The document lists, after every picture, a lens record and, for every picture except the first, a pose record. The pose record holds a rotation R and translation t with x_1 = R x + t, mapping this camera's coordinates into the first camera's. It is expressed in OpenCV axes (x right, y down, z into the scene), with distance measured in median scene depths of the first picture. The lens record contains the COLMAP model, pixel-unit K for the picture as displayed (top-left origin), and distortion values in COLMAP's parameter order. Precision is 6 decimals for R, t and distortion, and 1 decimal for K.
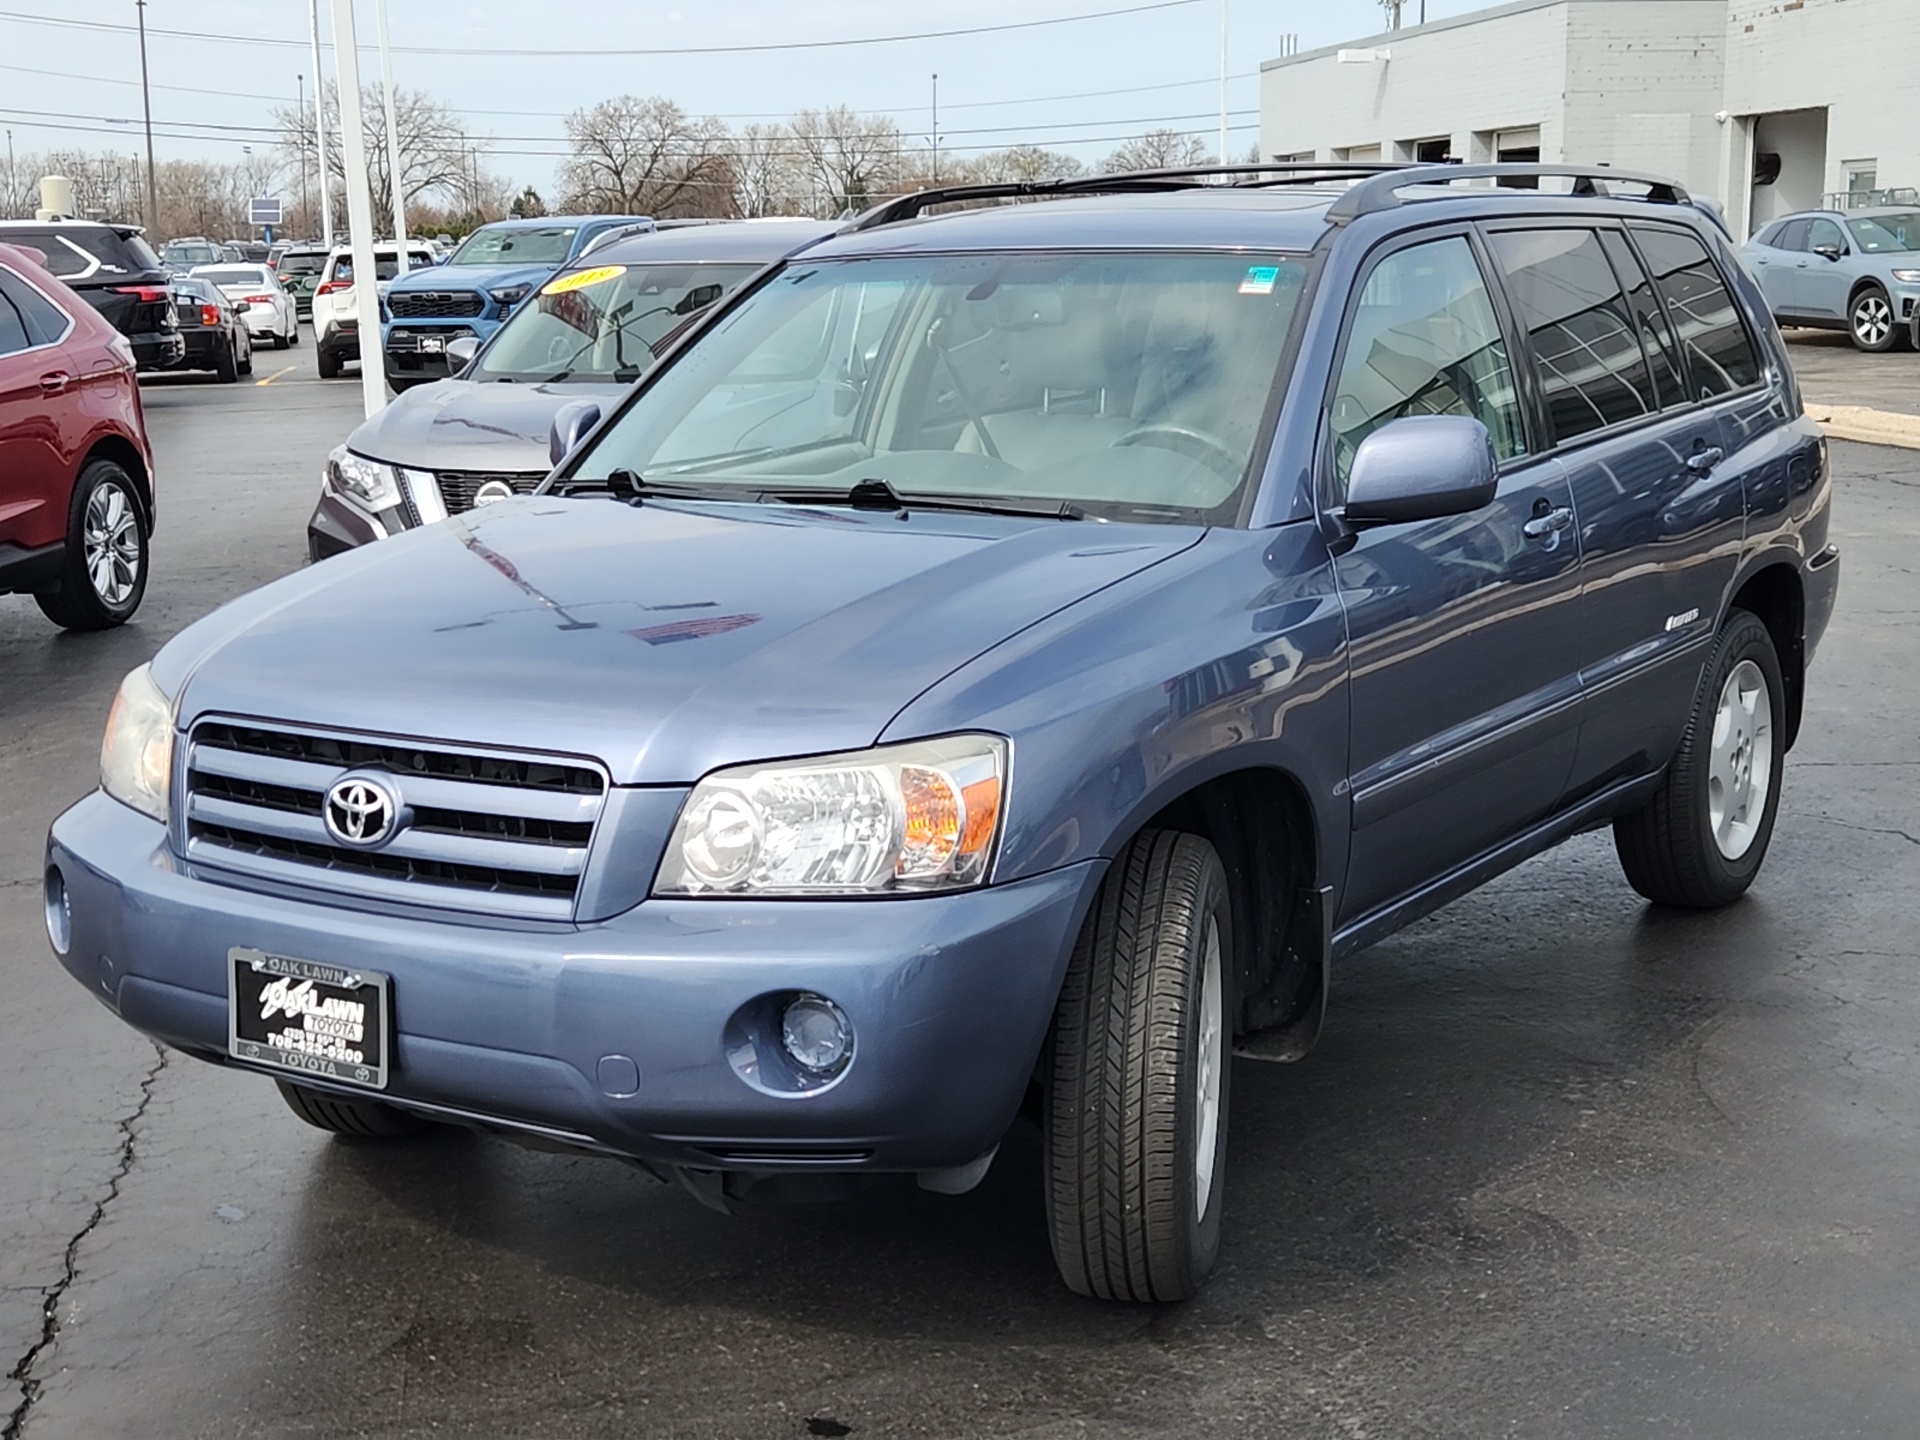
lens RADIAL K [[2592.0, 0, 960.0], [0, 2592.0, 720.0], [0, 0, 1]] dist [0.142262, -0.101609]
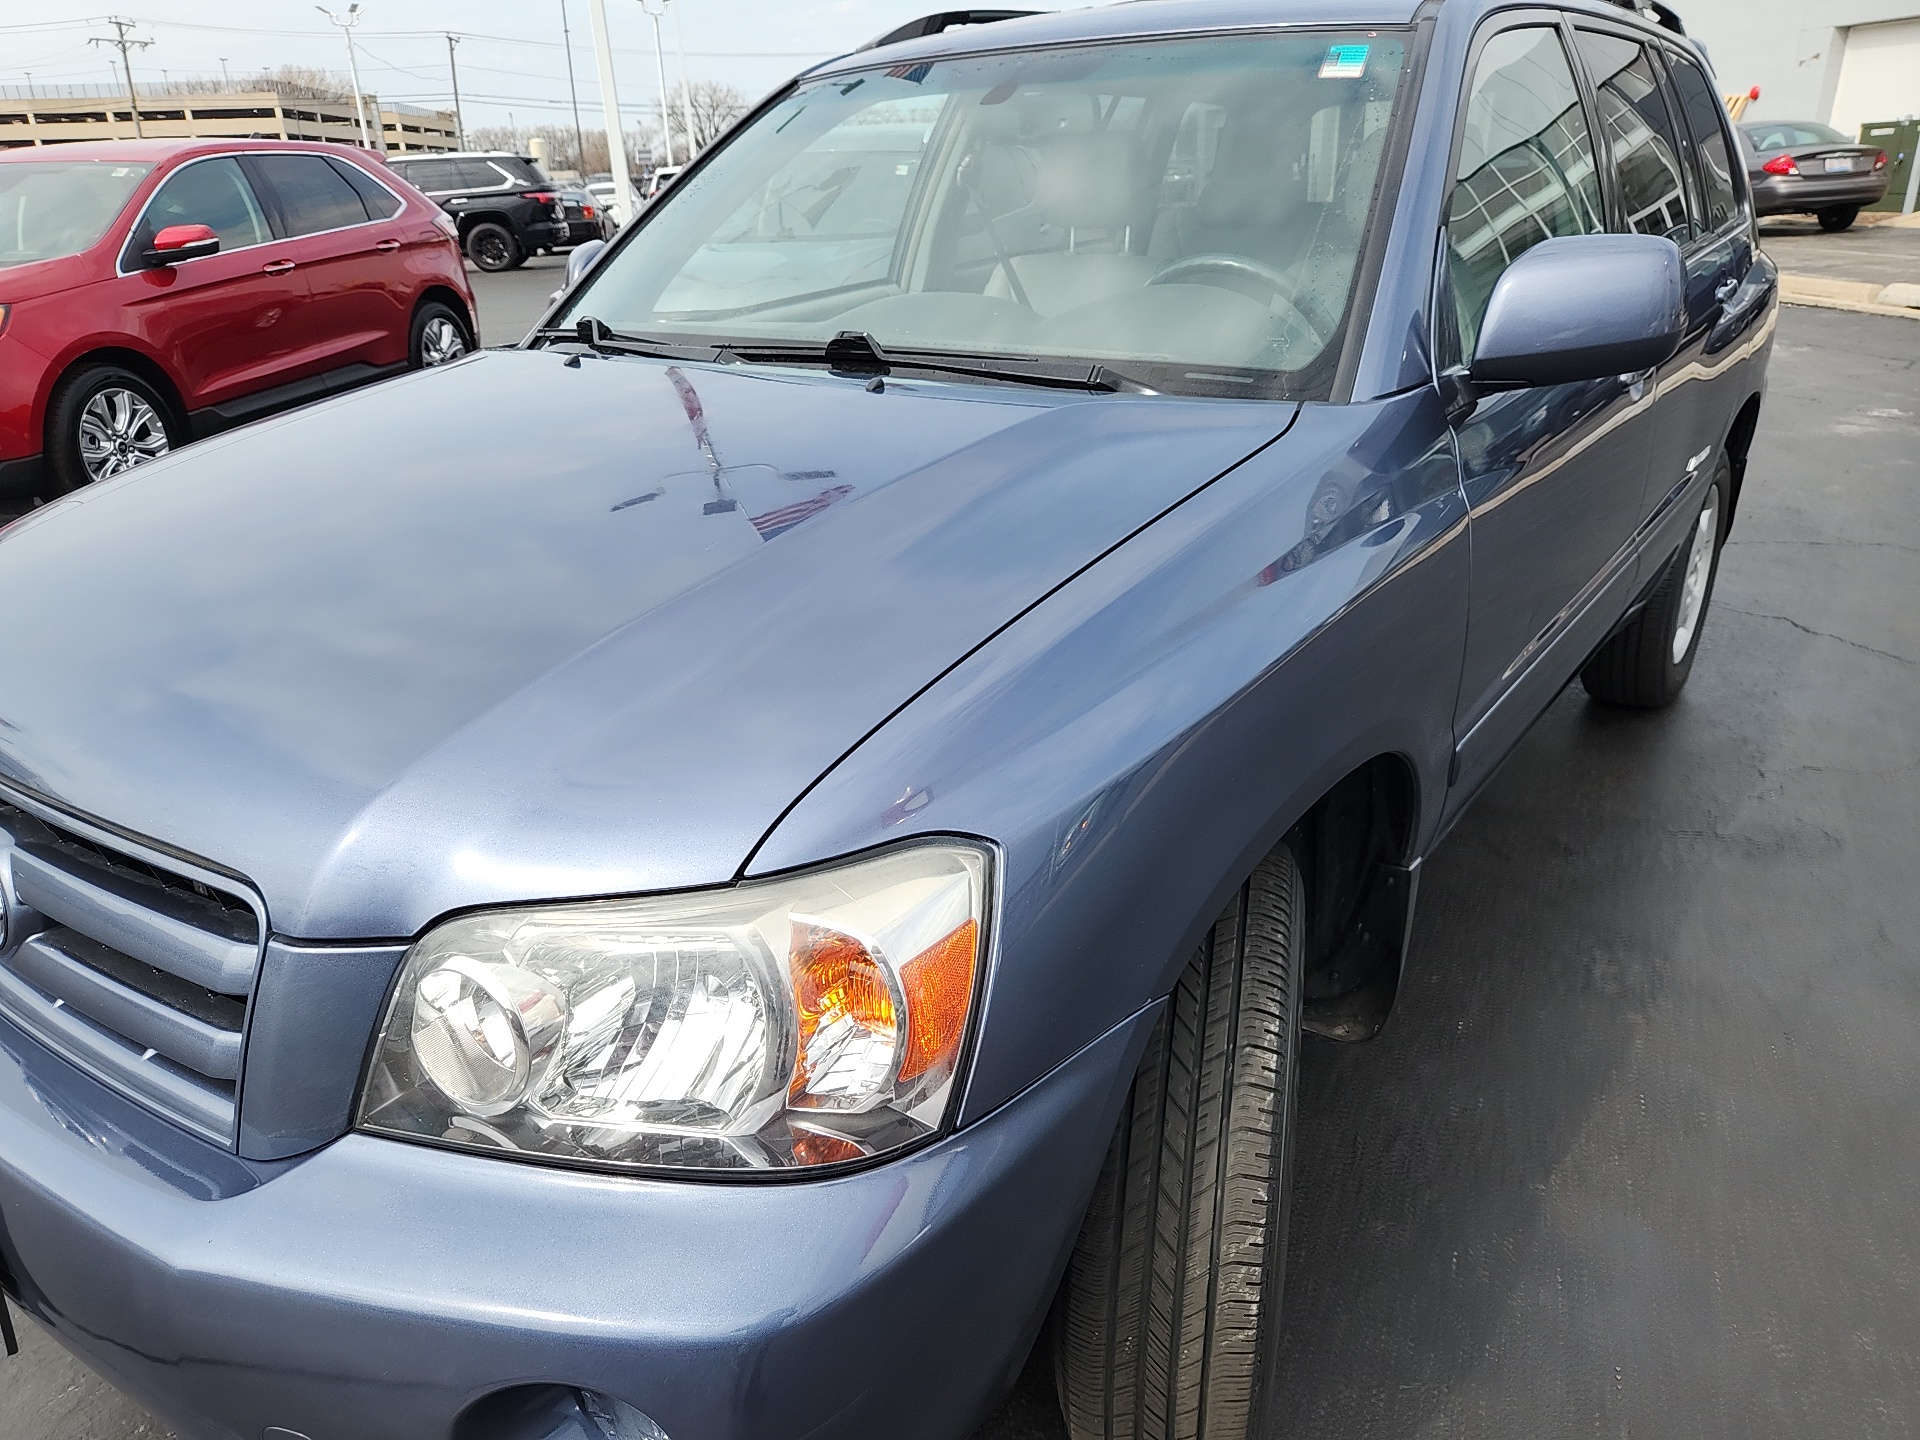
lens RADIAL K [[1299.1, 0, 960.0], [0, 1299.1, 720.0], [0, 0, 1]] dist [0.095320, -0.113303]
pose [[0.998858, 0.006117, -0.047385, 0.020944], [0.004031, 0.977444, 0.211155, -0.066045], [0.047608, -0.211105, 0.976303, 0.632591]]
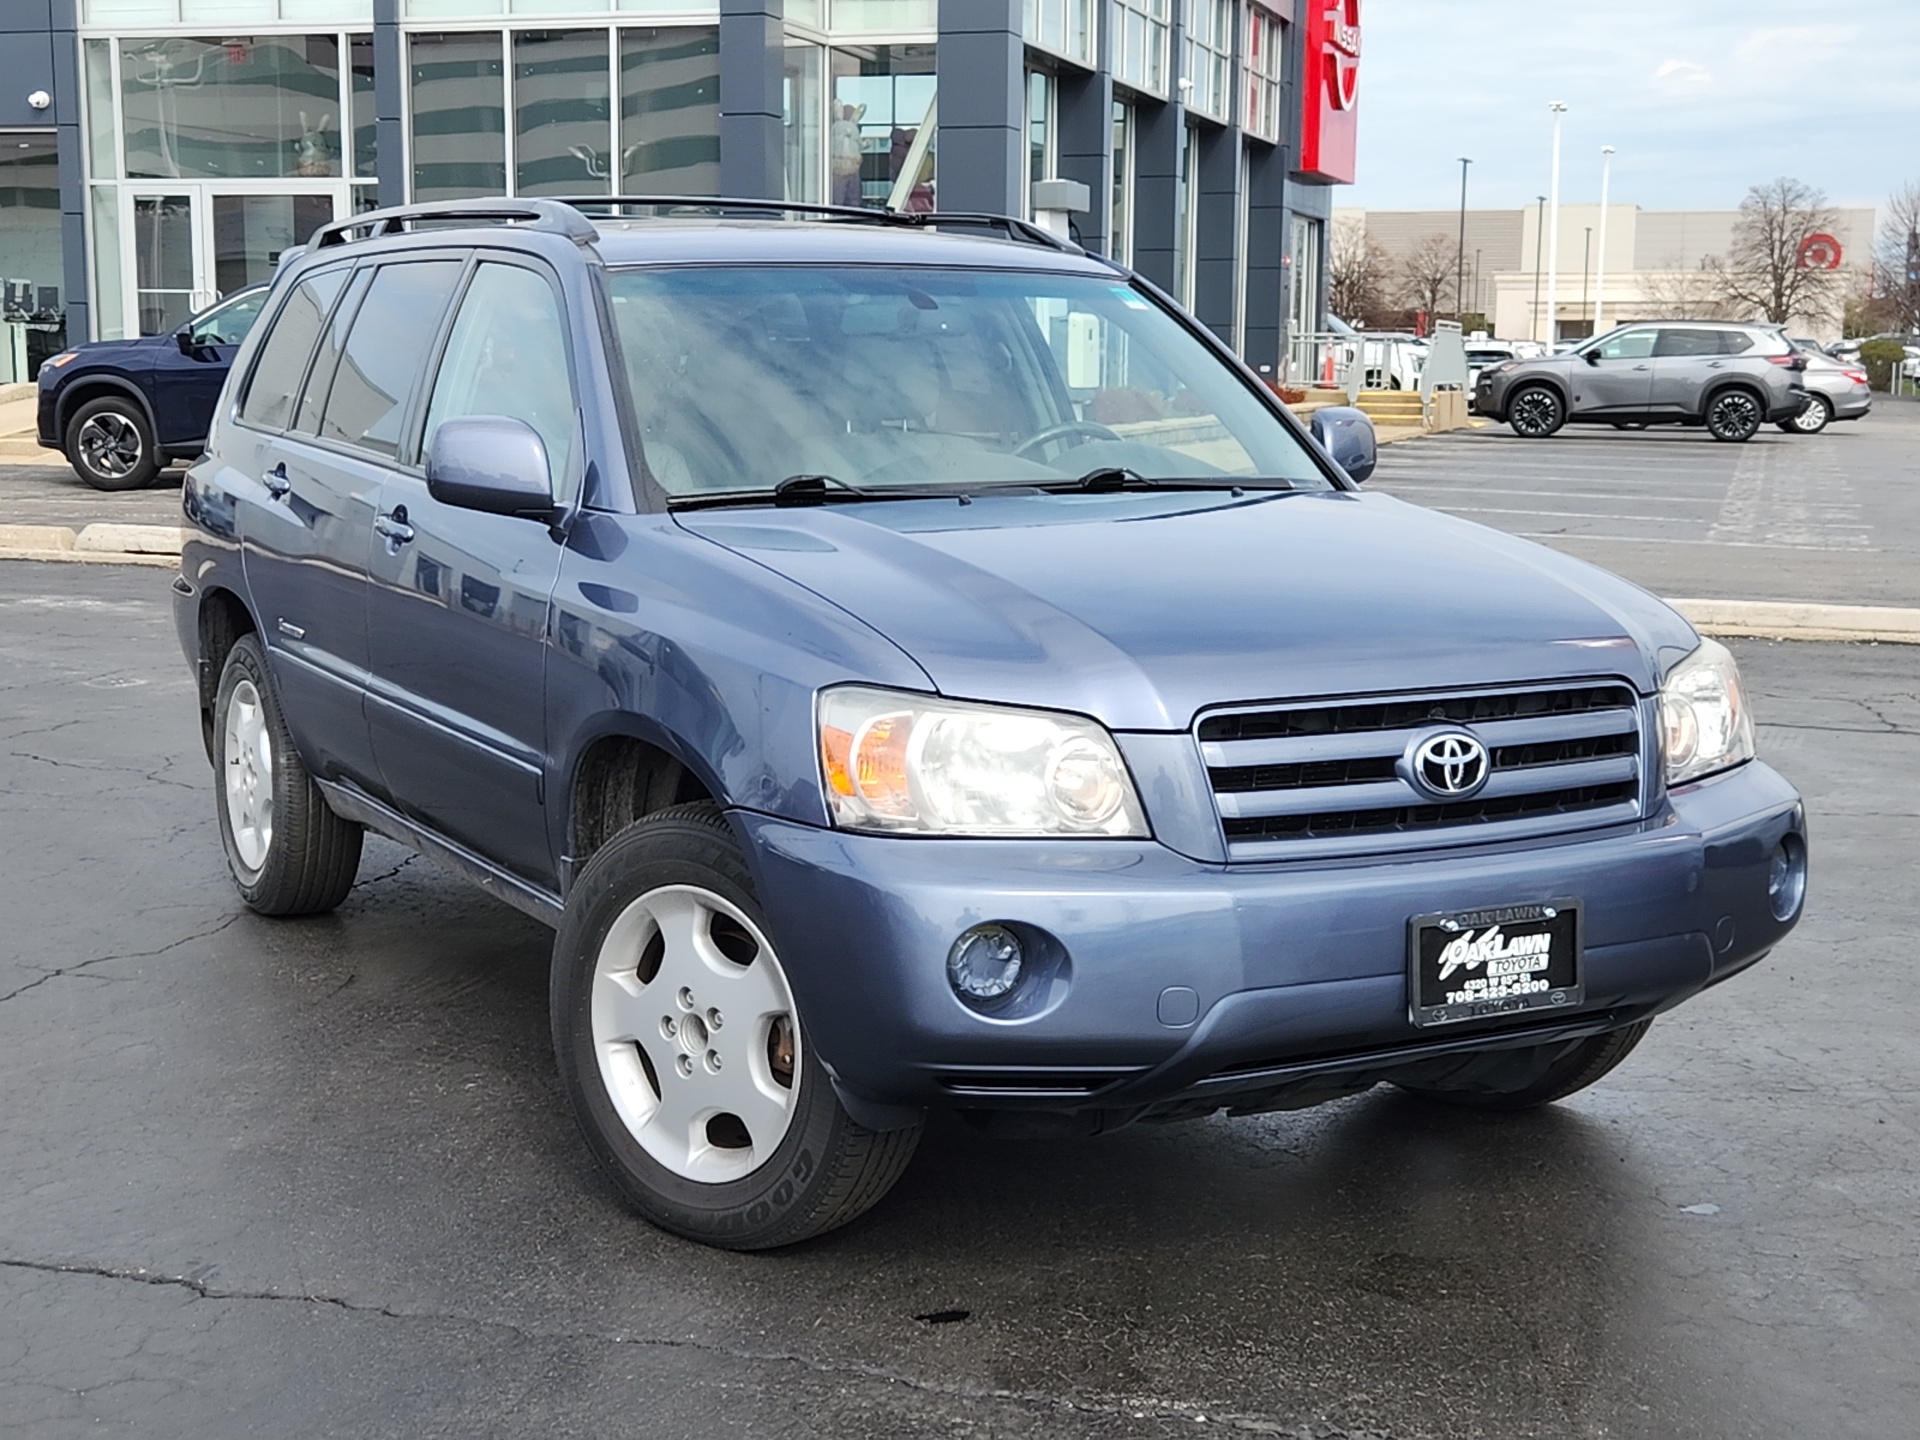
lens RADIAL K [[2592.0, 0, 960.0], [0, 2592.0, 720.0], [0, 0, 1]] dist [0.142262, -0.101609]
pose [[0.475337, -0.106995, 0.873274, -1.095618], [0.145514, 0.988468, 0.041903, -0.048263], [-0.867687, 0.107155, 0.485425, 0.597603]]
